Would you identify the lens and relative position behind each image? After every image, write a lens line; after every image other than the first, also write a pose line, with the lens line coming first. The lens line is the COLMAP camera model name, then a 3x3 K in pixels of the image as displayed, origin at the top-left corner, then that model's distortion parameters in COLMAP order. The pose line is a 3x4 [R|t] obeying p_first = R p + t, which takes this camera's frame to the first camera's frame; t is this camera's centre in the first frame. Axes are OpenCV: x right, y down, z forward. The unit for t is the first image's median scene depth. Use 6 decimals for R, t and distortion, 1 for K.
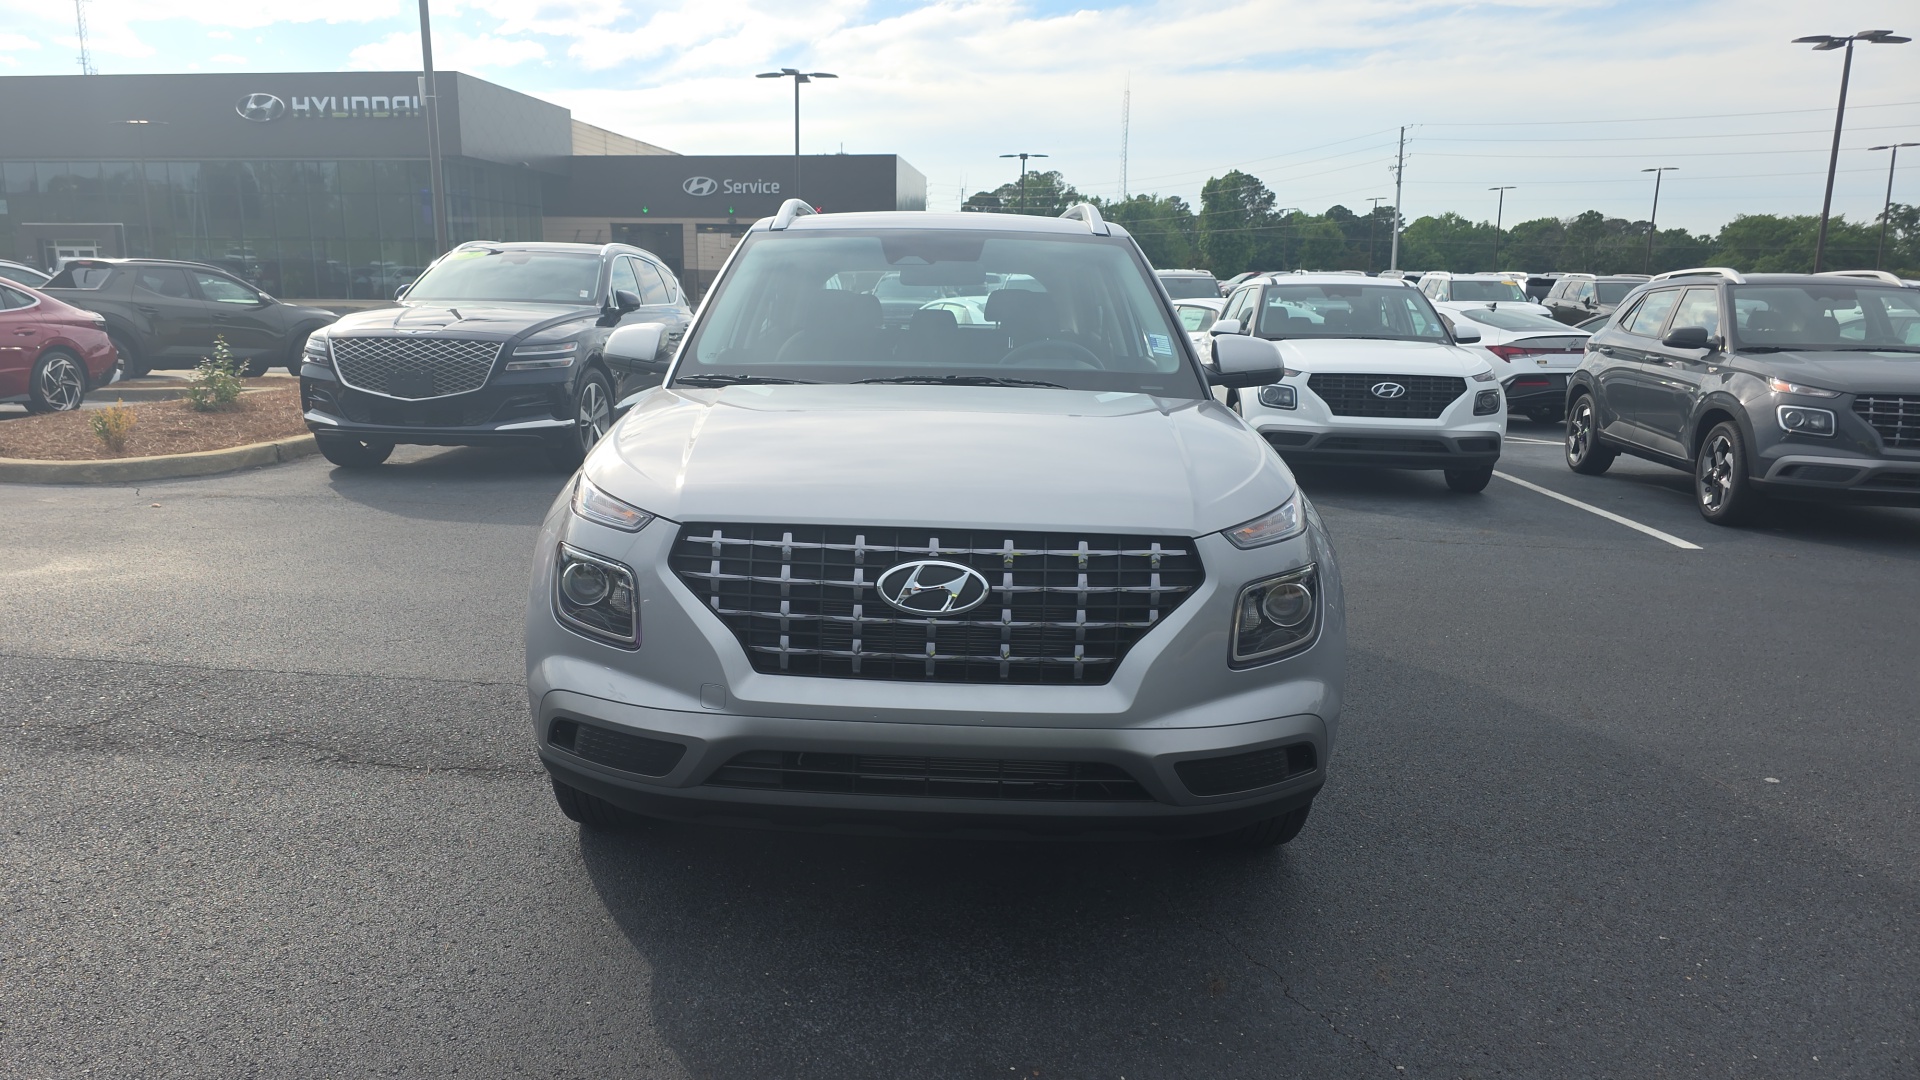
lens RADIAL K [[1299.8, 0, 938.3], [0, 1299.8, 560.6], [0, 0, 1]] dist [0.056128, -0.058275]
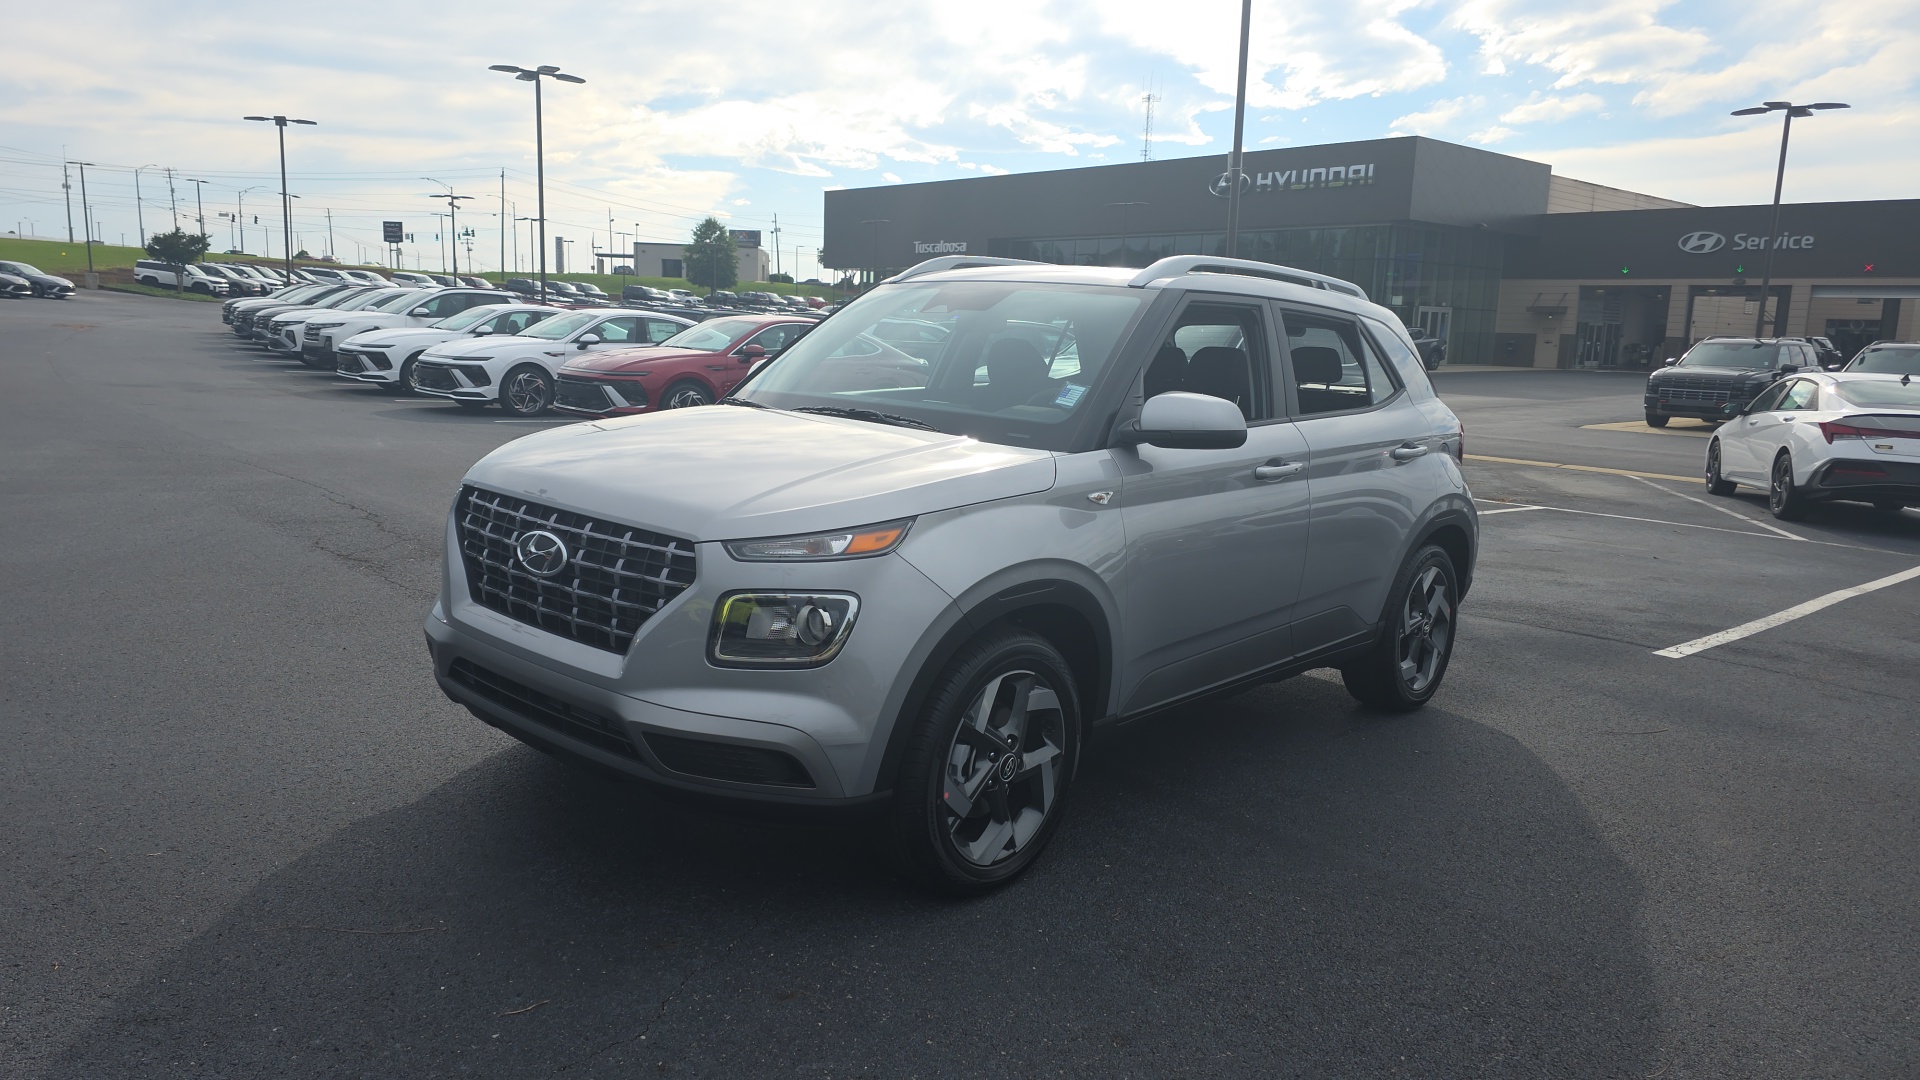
lens RADIAL K [[1387.8, 0, 960.0], [0, 1387.8, 540.0], [0, 0, 1]] dist [0.066154, -0.081138]
pose [[0.741642, 0.117801, -0.660371, 0.113806], [-0.166568, 0.985966, -0.011185, -0.004272], [0.649786, 0.118292, 0.750856, 0.022365]]
